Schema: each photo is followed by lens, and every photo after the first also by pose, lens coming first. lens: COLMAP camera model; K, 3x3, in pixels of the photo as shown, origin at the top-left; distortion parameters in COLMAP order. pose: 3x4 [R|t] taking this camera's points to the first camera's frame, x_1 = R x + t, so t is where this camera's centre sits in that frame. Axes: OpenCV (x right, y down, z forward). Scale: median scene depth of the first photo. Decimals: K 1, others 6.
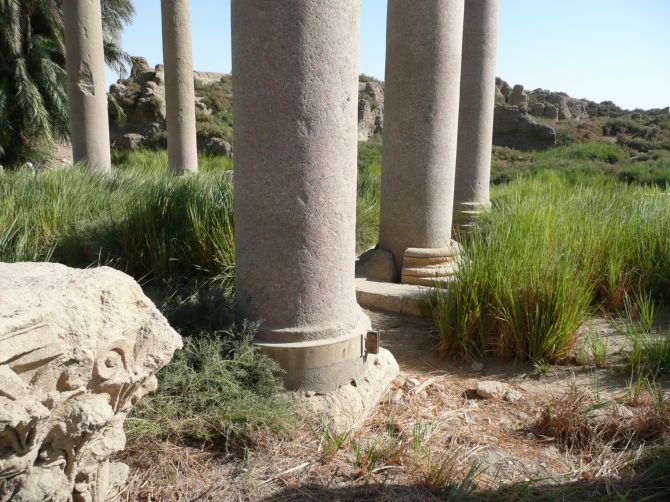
lens RADIAL K [[559.0, 0, 334.8], [0, 559.0, 250.2], [0, 0, 1]] dist [-0.020048, -0.003431]
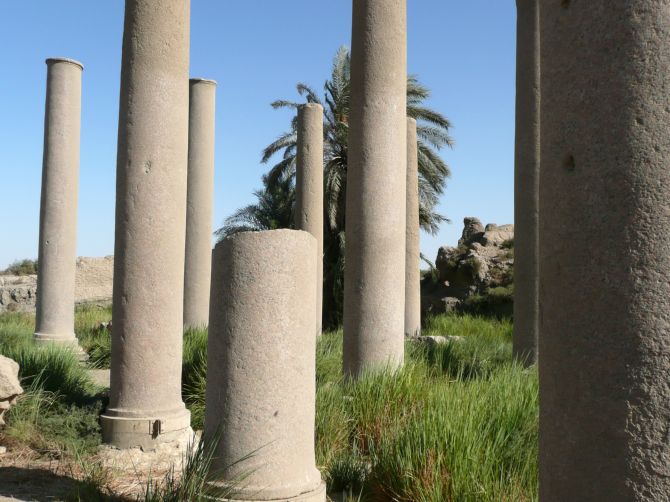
lens RADIAL K [[724.1, 0, 334.9], [0, 724.1, 251.5], [0, 0, 1]] dist [-0.004809, 0.000000]
pose [[0.776784, -0.041406, -0.628405, 0.263027], [-0.125462, 0.967660, -0.218846, 0.009353], [0.617144, 0.248837, 0.746468, -0.057970]]
